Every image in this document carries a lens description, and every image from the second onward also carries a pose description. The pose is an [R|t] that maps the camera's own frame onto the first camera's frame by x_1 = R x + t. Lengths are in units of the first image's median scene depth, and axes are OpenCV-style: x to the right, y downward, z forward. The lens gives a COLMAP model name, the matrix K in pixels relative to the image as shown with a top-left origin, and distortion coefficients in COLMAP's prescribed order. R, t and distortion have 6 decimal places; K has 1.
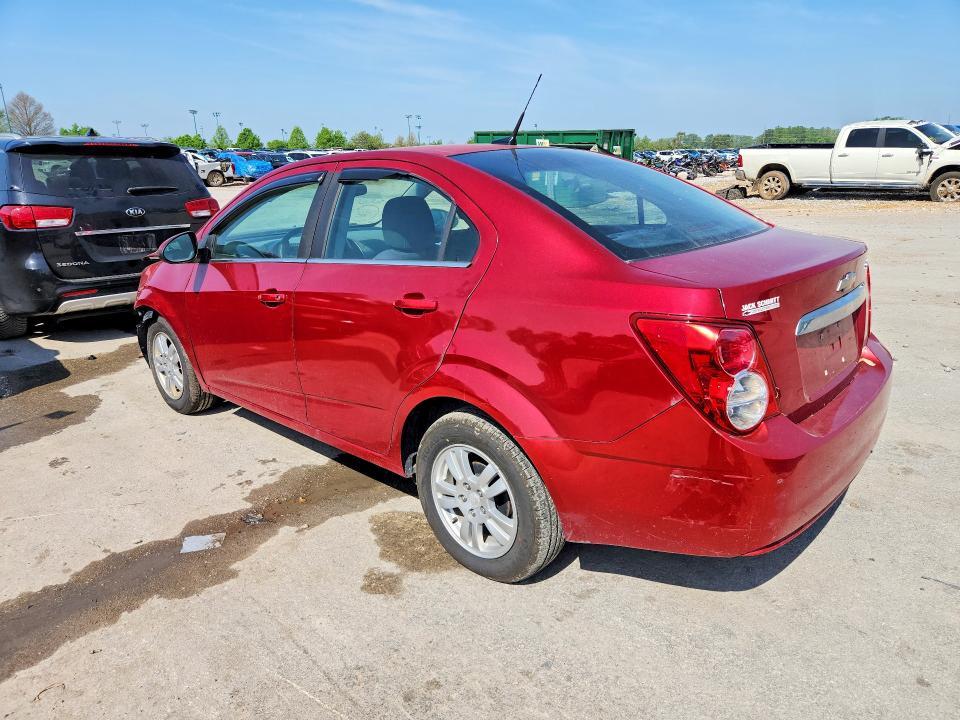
lens RADIAL K [[665.8, 0, 480.0], [0, 665.8, 360.0], [0, 0, 1]] dist [0.043939, -0.032591]
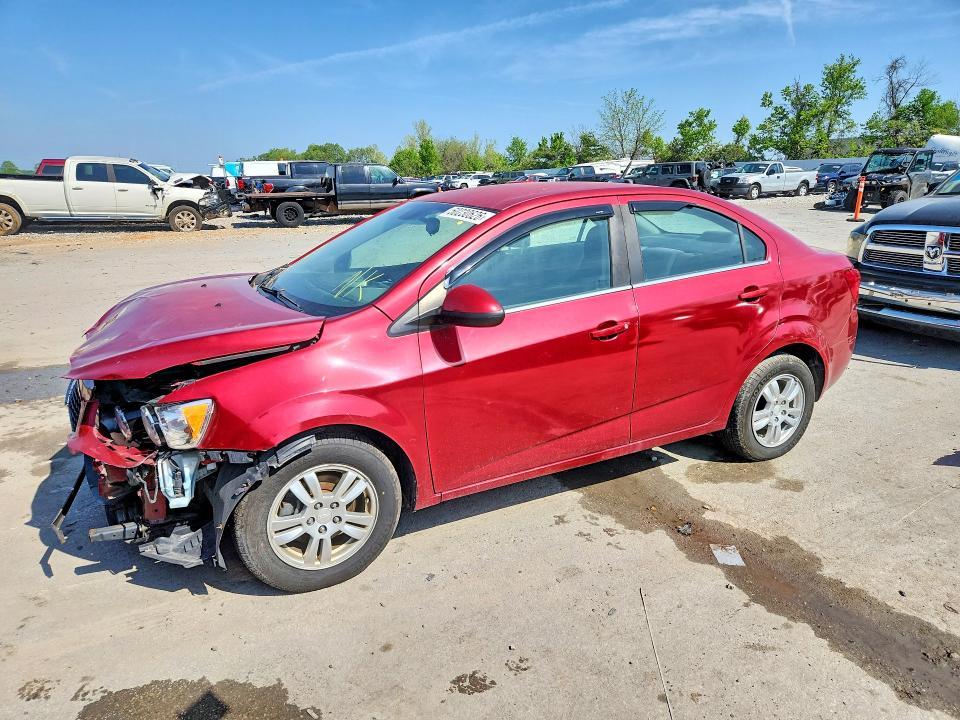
lens RADIAL K [[665.8, 0, 480.0], [0, 665.8, 360.0], [0, 0, 1]] dist [0.043939, -0.032591]
pose [[0.291810, -0.213508, 0.932342, -0.286023], [0.256605, 0.956508, 0.138728, -0.052117], [-0.921412, 0.198762, 0.333906, 0.188657]]
